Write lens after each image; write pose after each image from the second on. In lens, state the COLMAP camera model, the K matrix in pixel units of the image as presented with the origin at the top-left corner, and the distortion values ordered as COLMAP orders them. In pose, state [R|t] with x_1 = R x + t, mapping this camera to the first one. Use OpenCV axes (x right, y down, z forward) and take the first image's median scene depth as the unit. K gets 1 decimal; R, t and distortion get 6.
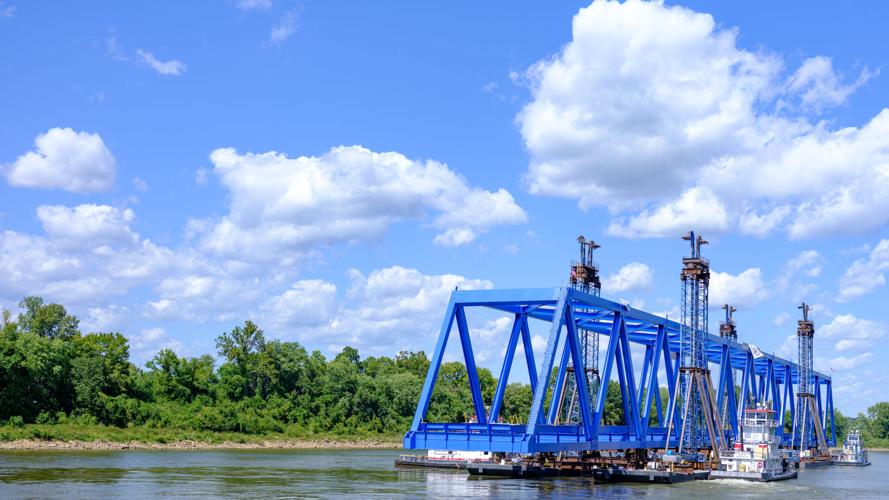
lens RADIAL K [[2009.8, 0, 444.5], [0, 2009.8, 250.0], [0, 0, 1]] dist [0.039394, -0.501928]
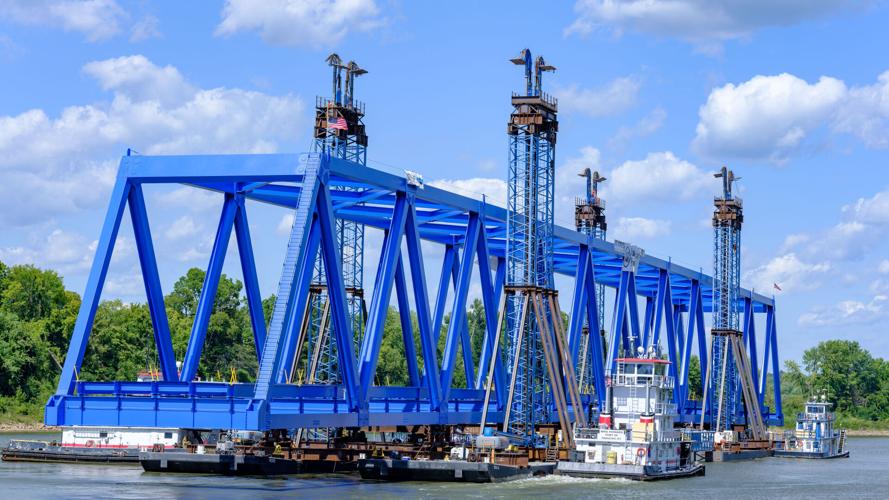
lens RADIAL K [[2009.8, 0, 444.5], [0, 2009.8, 250.0], [0, 0, 1]] dist [0.039394, -0.501928]
pose [[0.997228, 0.002421, 0.074370, 0.056587], [-0.004390, 0.999644, 0.026333, 0.033112], [-0.074280, -0.026587, 0.996883, 0.426130]]
